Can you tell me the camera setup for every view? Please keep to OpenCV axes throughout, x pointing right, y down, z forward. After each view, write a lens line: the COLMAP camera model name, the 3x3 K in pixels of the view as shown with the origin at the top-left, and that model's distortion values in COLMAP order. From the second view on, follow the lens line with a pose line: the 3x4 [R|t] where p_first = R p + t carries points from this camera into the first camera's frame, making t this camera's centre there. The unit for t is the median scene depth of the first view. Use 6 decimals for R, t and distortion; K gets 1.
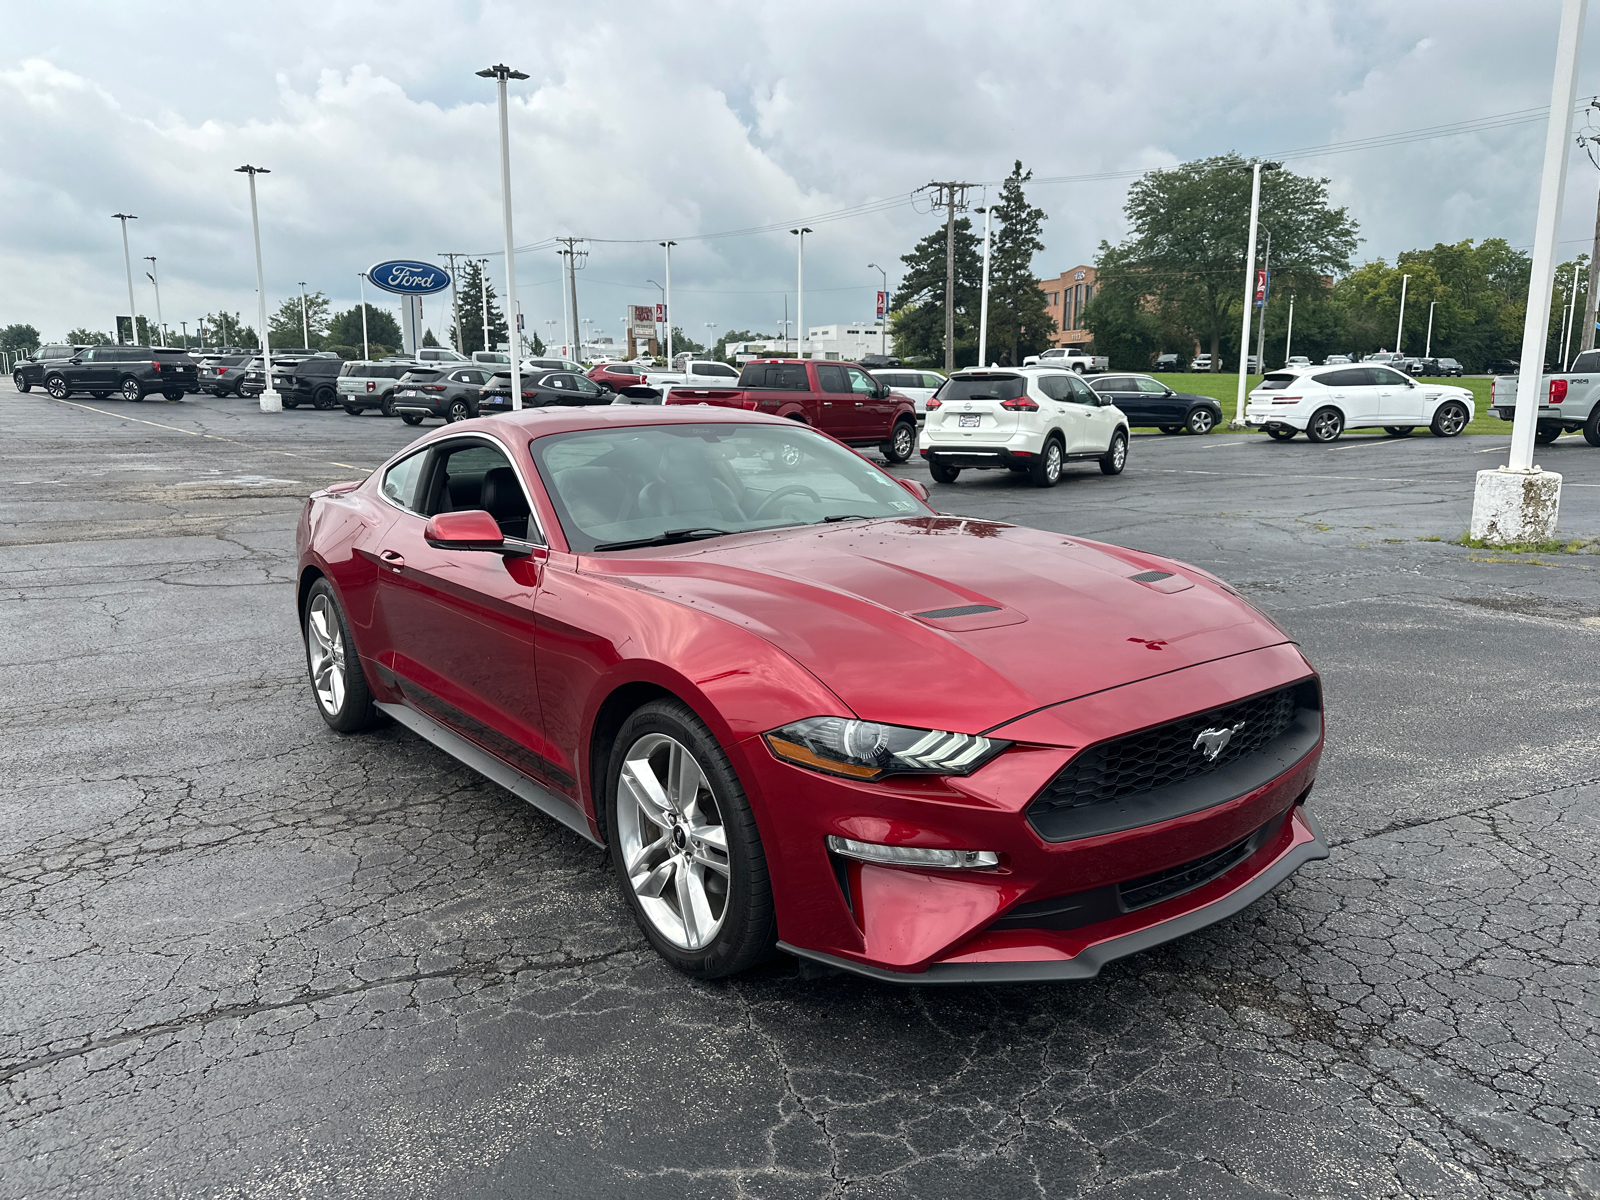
lens RADIAL K [[1128.0, 0, 800.0], [0, 1128.0, 600.0], [0, 0, 1]] dist [0.032233, -0.059652]
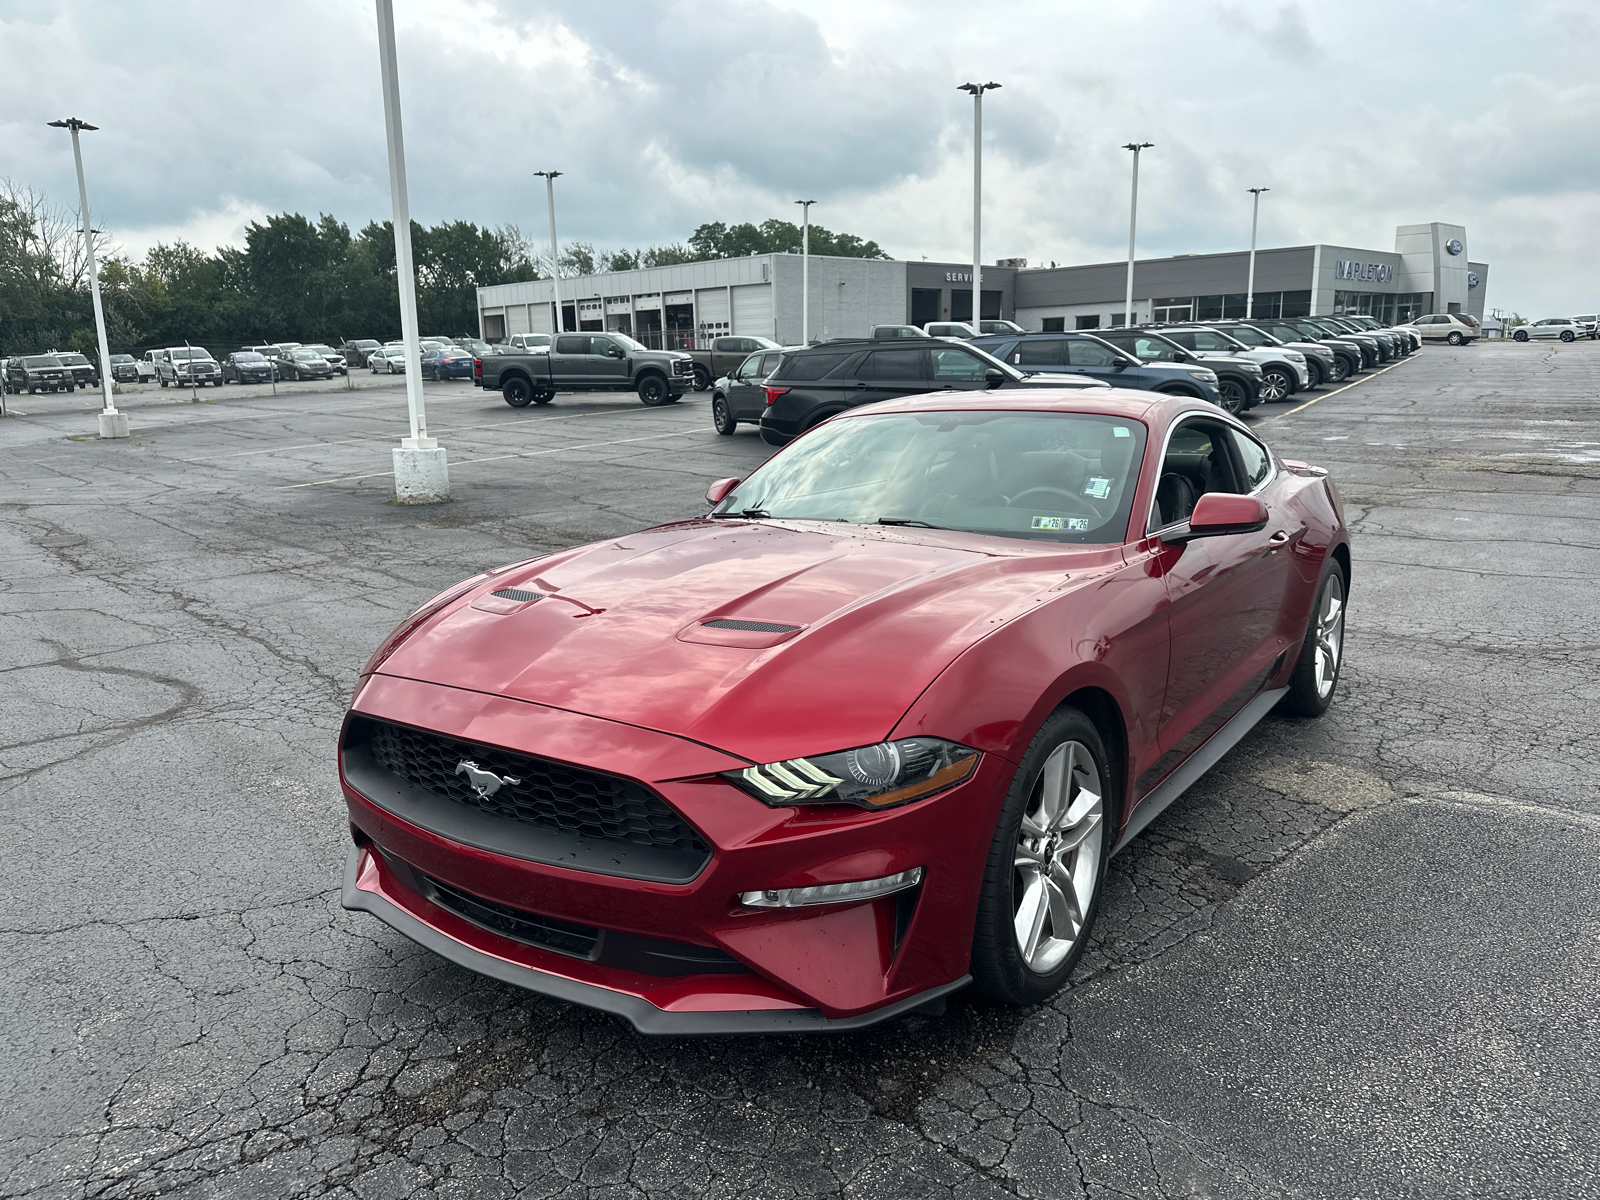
lens RADIAL K [[1135.9, 0, 804.4], [0, 1135.9, 613.5], [0, 0, 1]] dist [-0.022760, 0.006808]
pose [[0.265461, 0.184808, -0.946243, 0.133617], [-0.146503, 0.977791, 0.149869, -0.018825], [0.952926, 0.098843, 0.286640, 0.102658]]
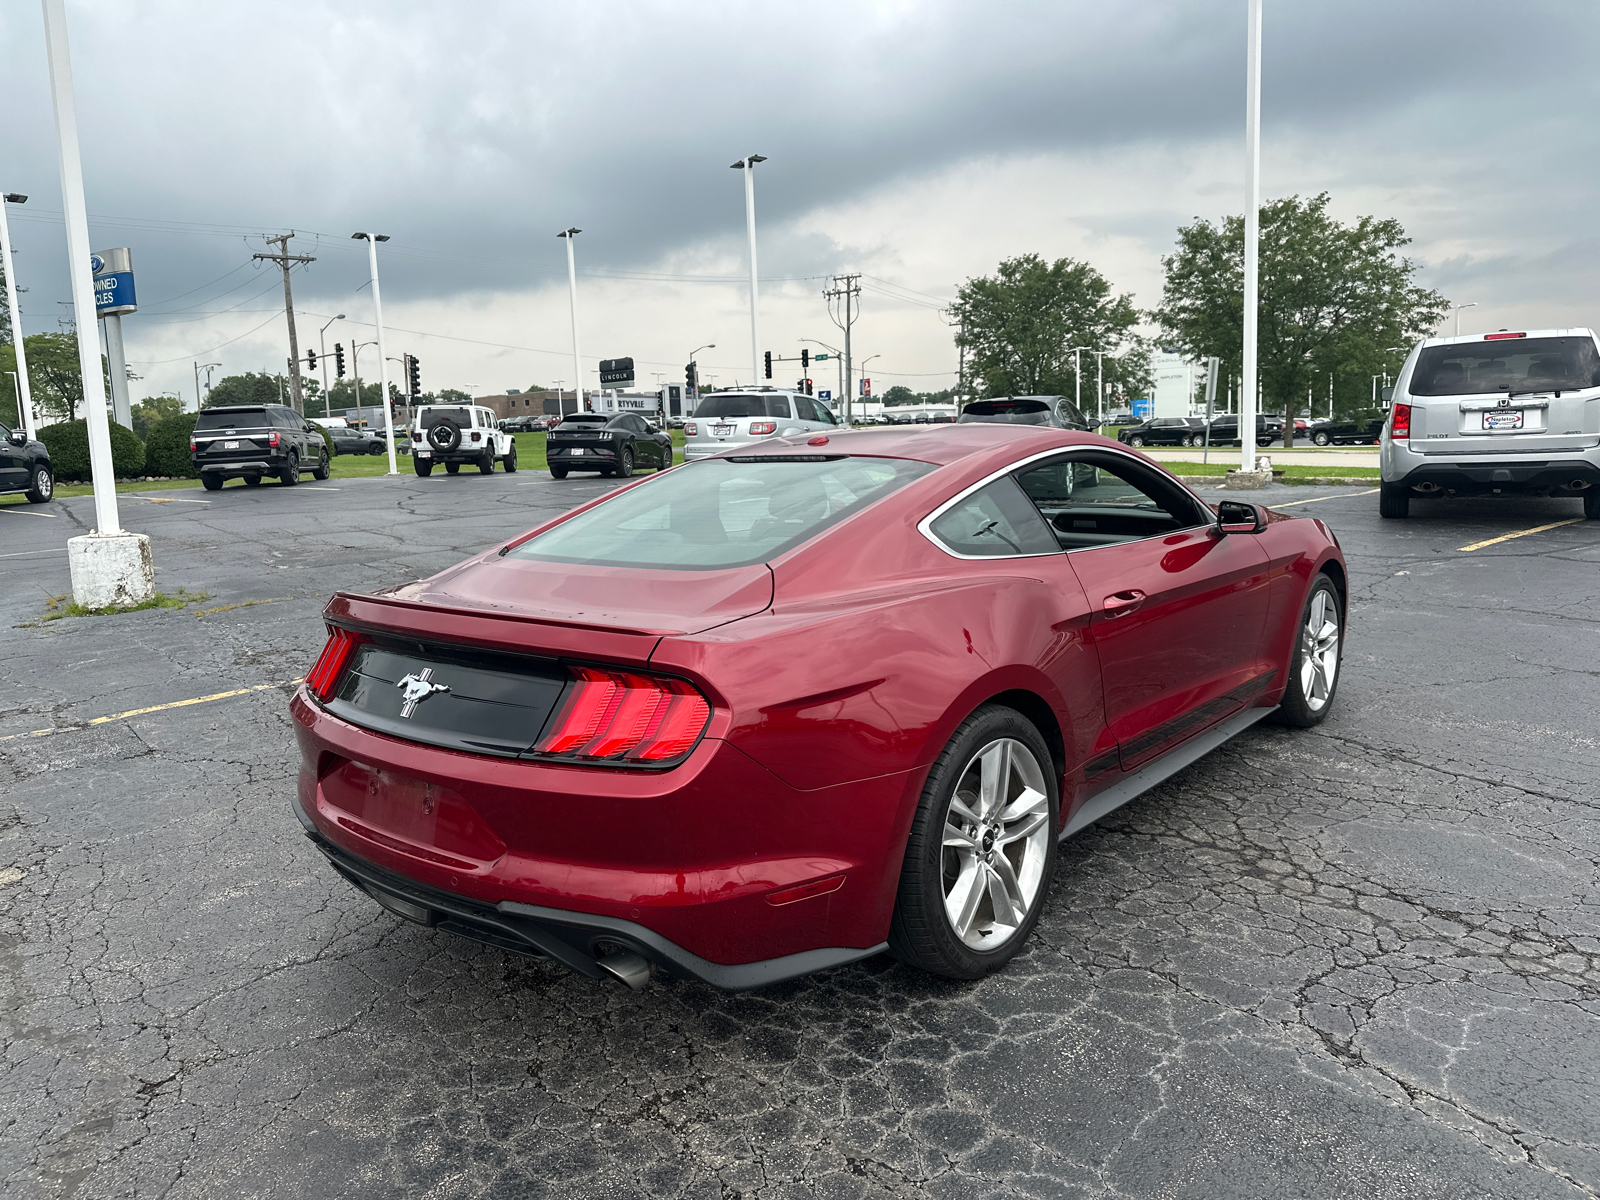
lens RADIAL K [[1133.8, 0, 800.0], [0, 1133.8, 600.0], [0, 0, 1]] dist [-0.004537, 0.000921]
pose [[-0.212447, -0.119479, 0.969841, -0.187316], [0.206490, 0.964595, 0.164065, -0.037044], [-0.955106, 0.235118, -0.180254, 0.233760]]
